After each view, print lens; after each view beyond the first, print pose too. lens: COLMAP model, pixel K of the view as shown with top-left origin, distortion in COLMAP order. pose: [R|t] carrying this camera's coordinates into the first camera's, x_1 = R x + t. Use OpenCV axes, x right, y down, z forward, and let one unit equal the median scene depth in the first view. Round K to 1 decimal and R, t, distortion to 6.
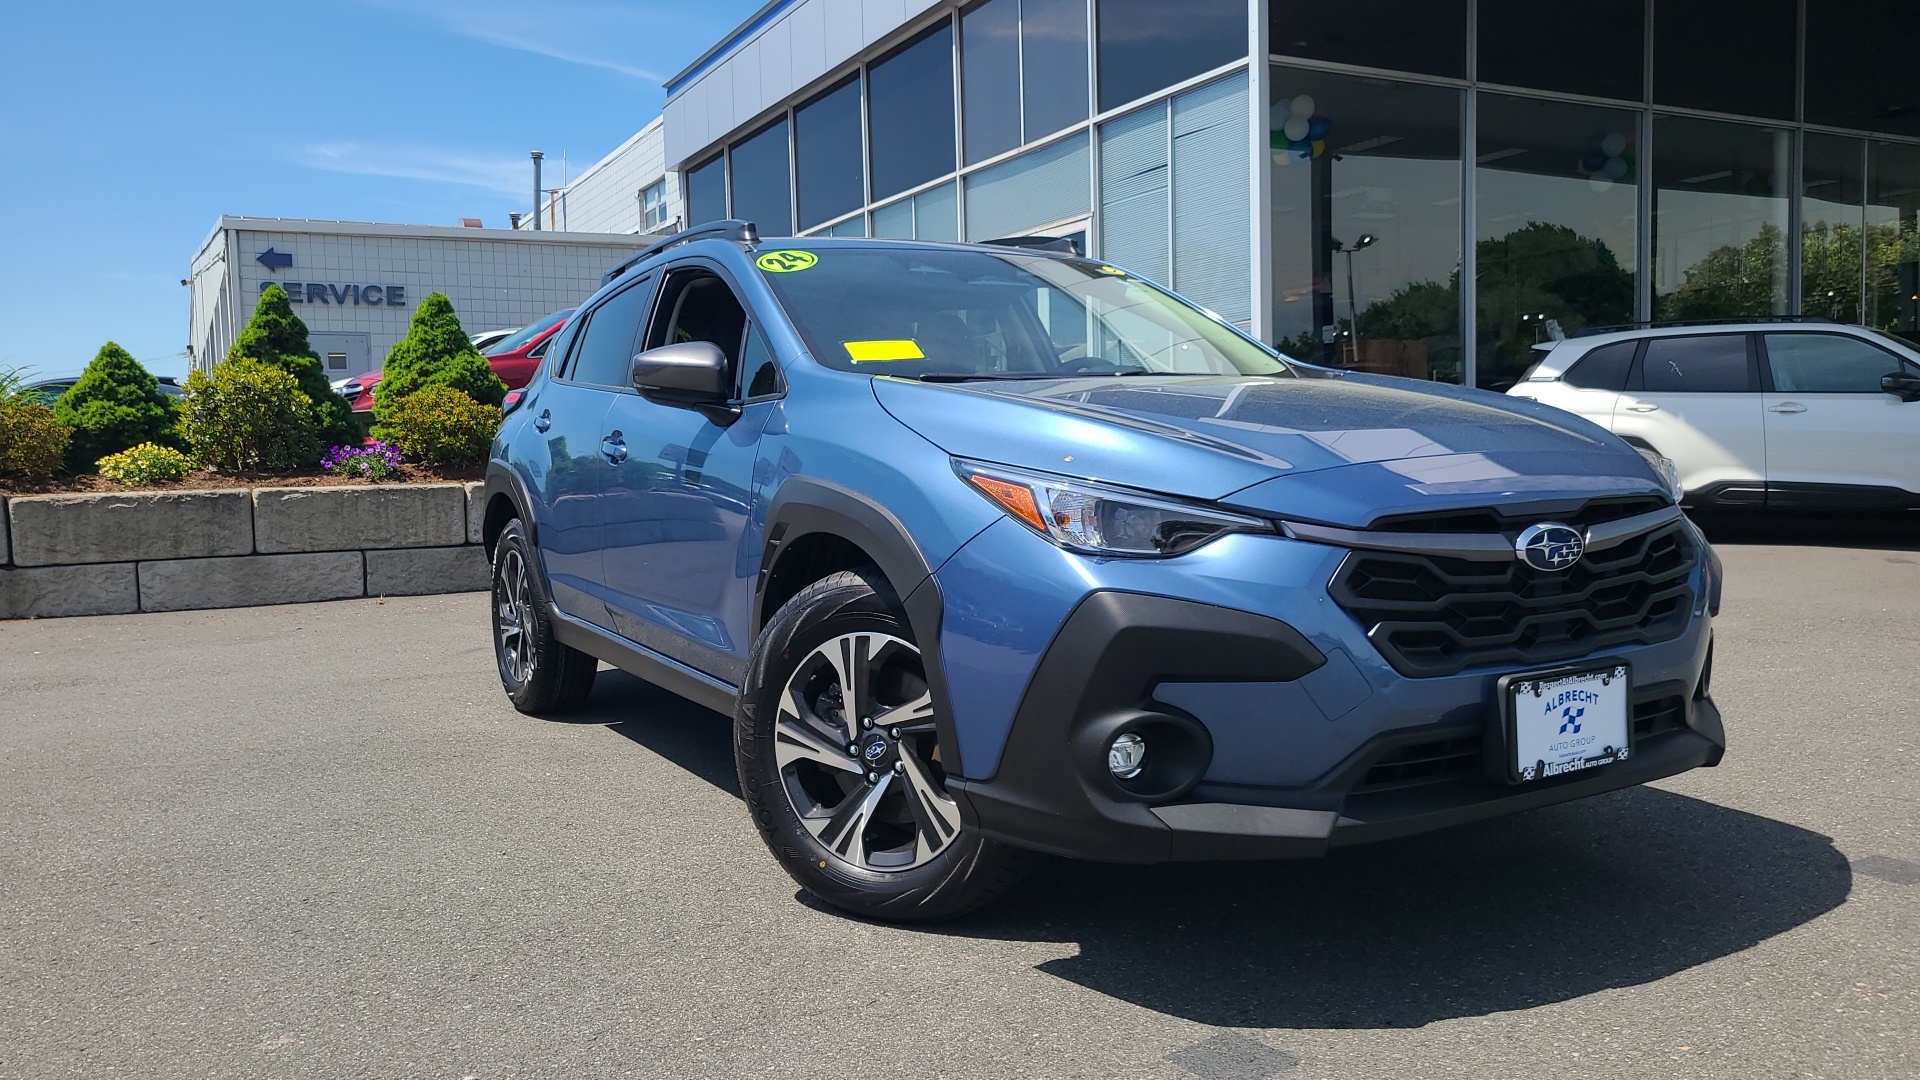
lens RADIAL K [[1417.6, 0, 938.7], [0, 1417.6, 548.0], [0, 0, 1]] dist [0.052354, -0.048512]
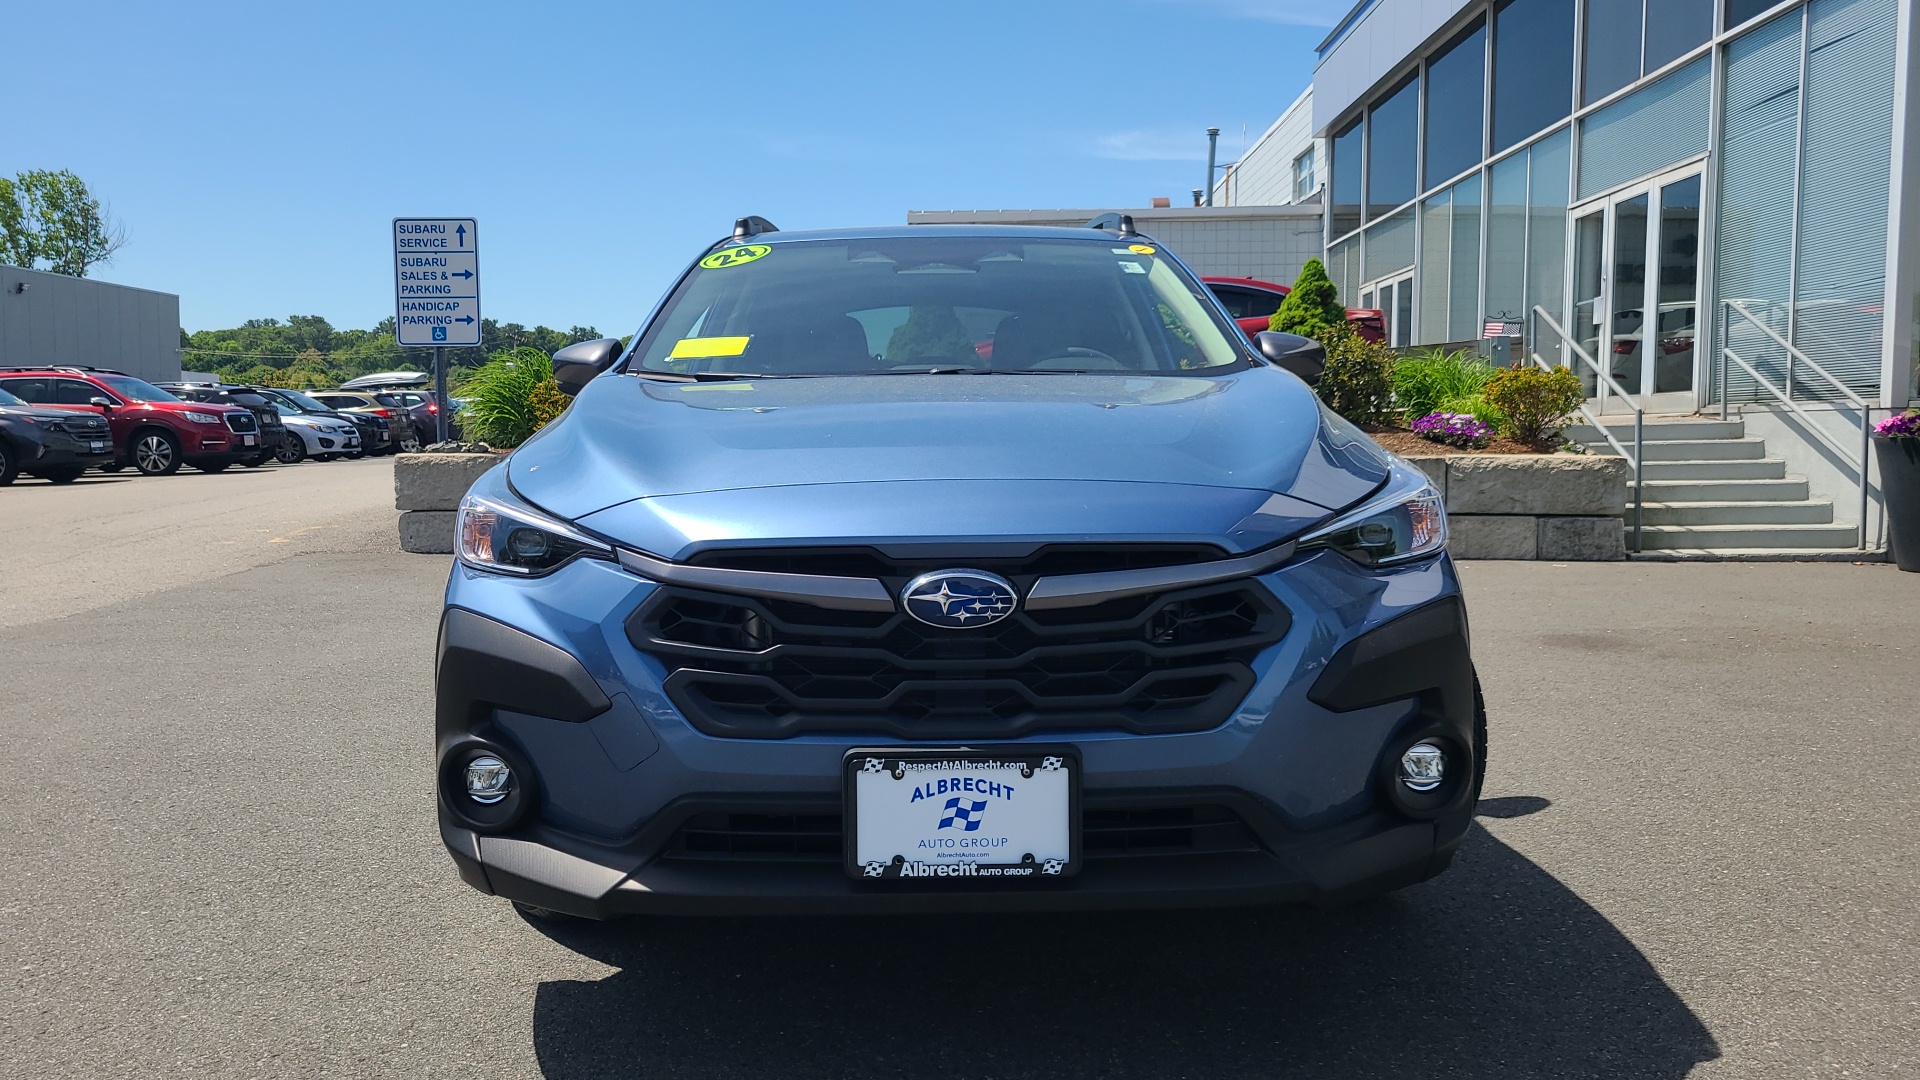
lens RADIAL K [[1417.6, 0, 901.3], [0, 1417.6, 530.3], [0, 0, 1]] dist [0.046534, -0.050211]
pose [[0.866533, 0.056392, -0.495925, 0.740028], [-0.052680, 0.998380, 0.021478, -0.051665], [0.496333, 0.007514, 0.868100, 0.258626]]
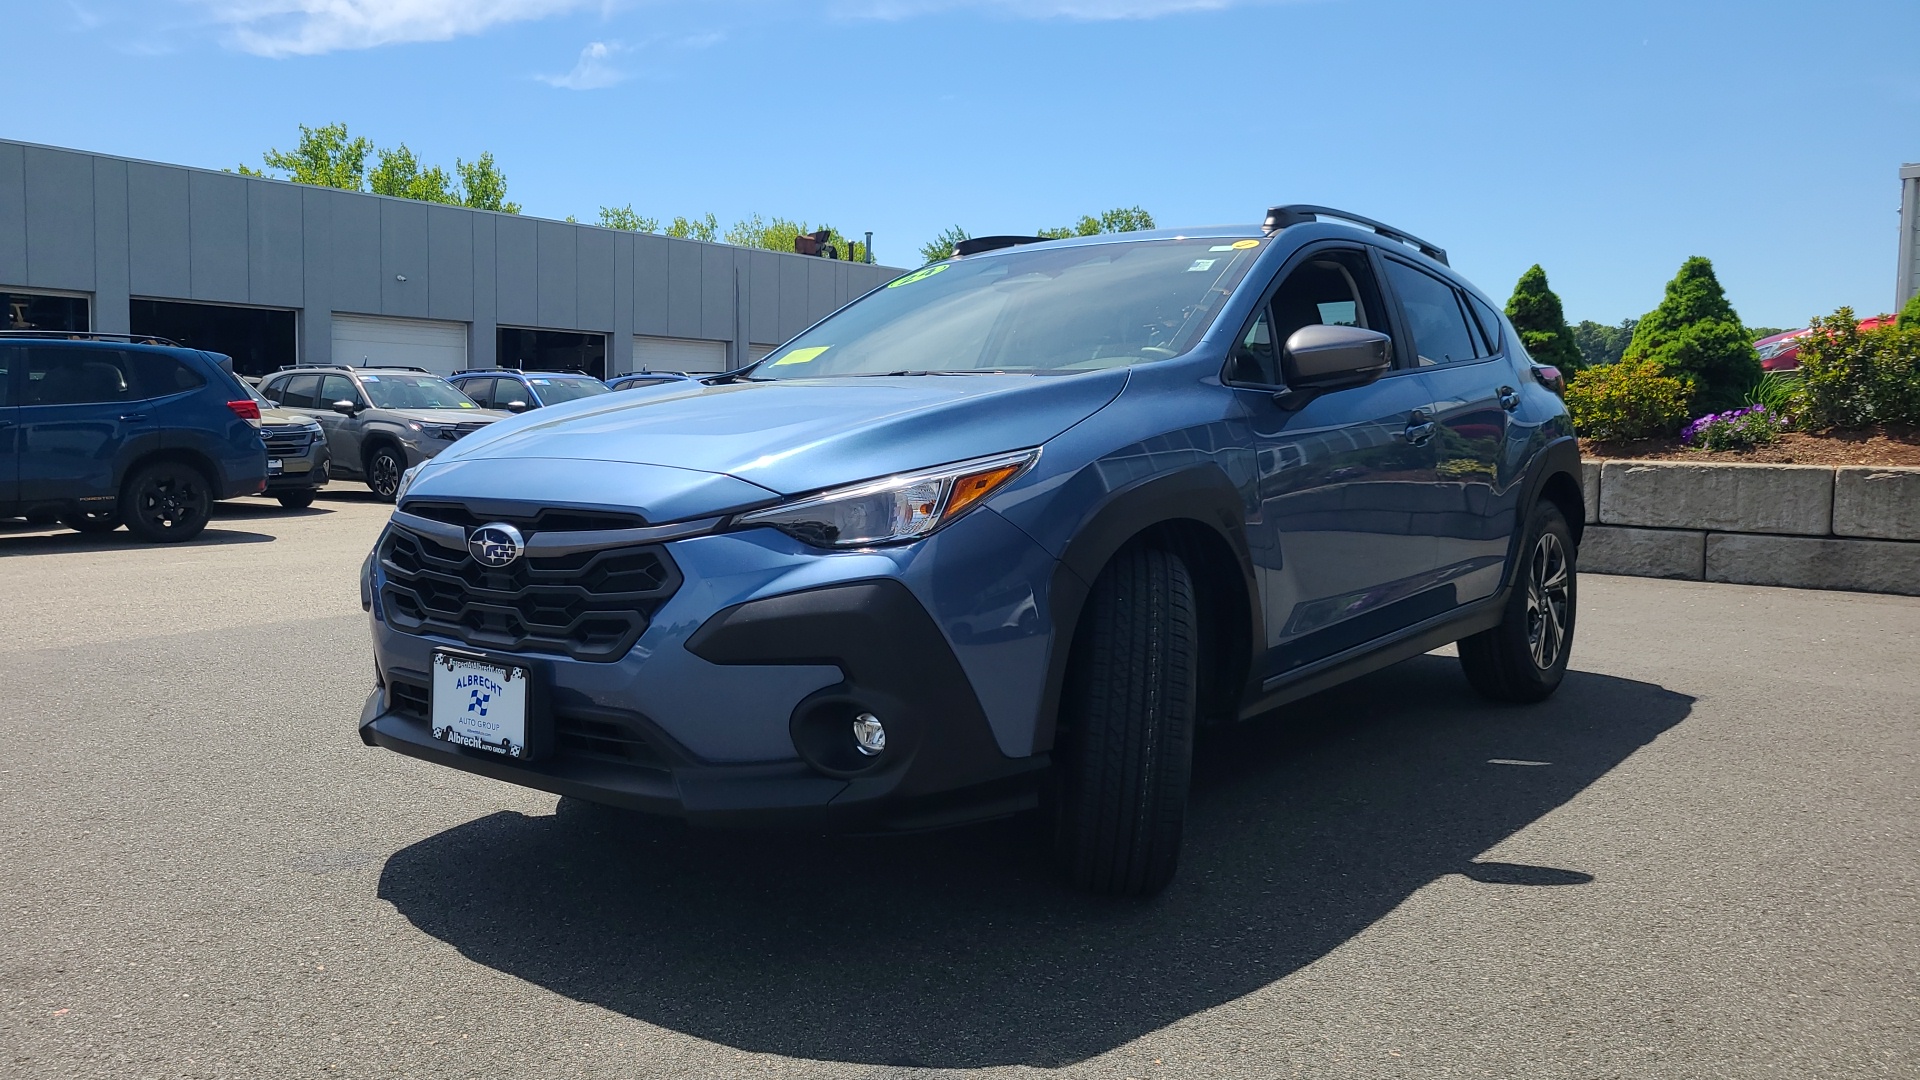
lens RADIAL K [[1417.6, 0, 901.3], [0, 1417.6, 530.3], [0, 0, 1]] dist [0.046534, -0.050211]
pose [[0.354553, 0.093824, -0.930317, 1.445350], [-0.080778, 0.994307, 0.069492, -0.105654], [0.931540, 0.050510, 0.360113, 0.829572]]
